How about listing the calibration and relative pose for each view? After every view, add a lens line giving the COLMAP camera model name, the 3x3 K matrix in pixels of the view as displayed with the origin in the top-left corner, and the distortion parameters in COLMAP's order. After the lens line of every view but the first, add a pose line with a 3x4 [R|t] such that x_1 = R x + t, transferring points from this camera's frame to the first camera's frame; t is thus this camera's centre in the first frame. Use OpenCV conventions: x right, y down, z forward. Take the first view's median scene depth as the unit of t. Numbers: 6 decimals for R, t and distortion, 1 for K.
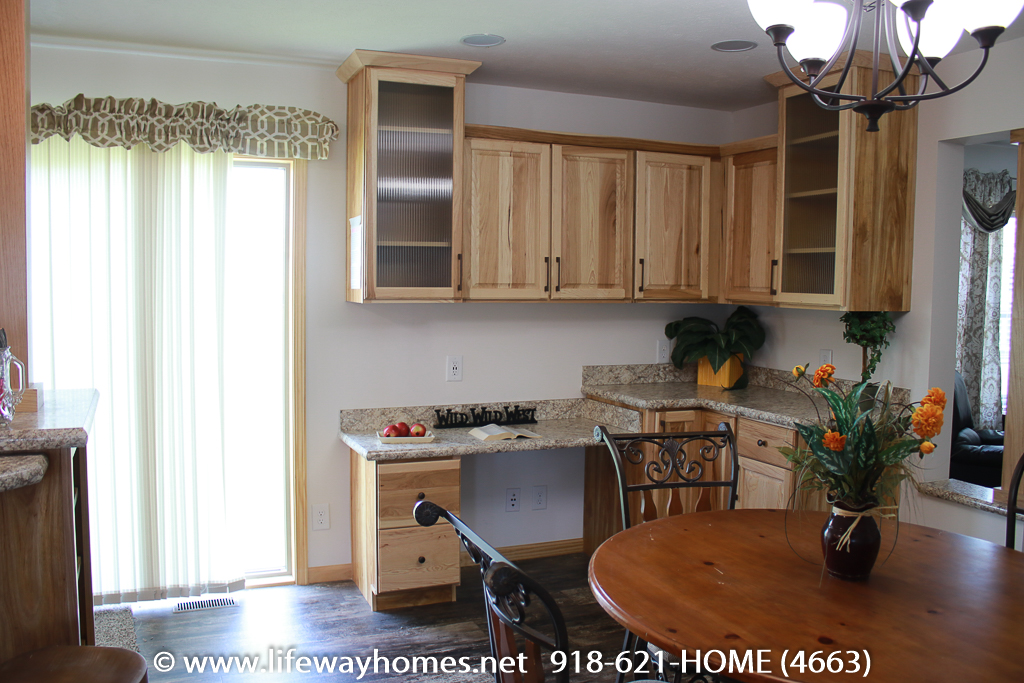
lens RADIAL K [[871.8, 0, 512.0], [0, 871.8, 341.5], [0, 0, 1]] dist [-0.149309, 0.001203]
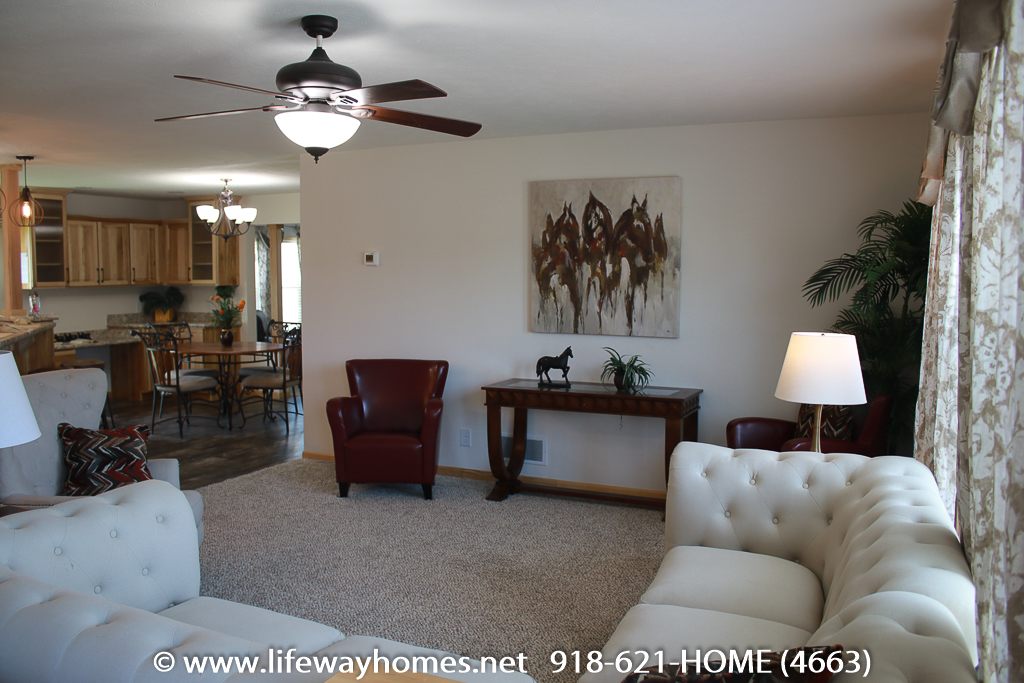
lens RADIAL K [[871.8, 0, 512.0], [0, 871.8, 341.5], [0, 0, 1]] dist [-0.149309, 0.001203]
pose [[0.747110, -0.064278, 0.661585, -0.658567], [0.057129, 0.997840, 0.032434, 0.097046], [-0.662240, 0.013564, 0.749169, -1.519335]]
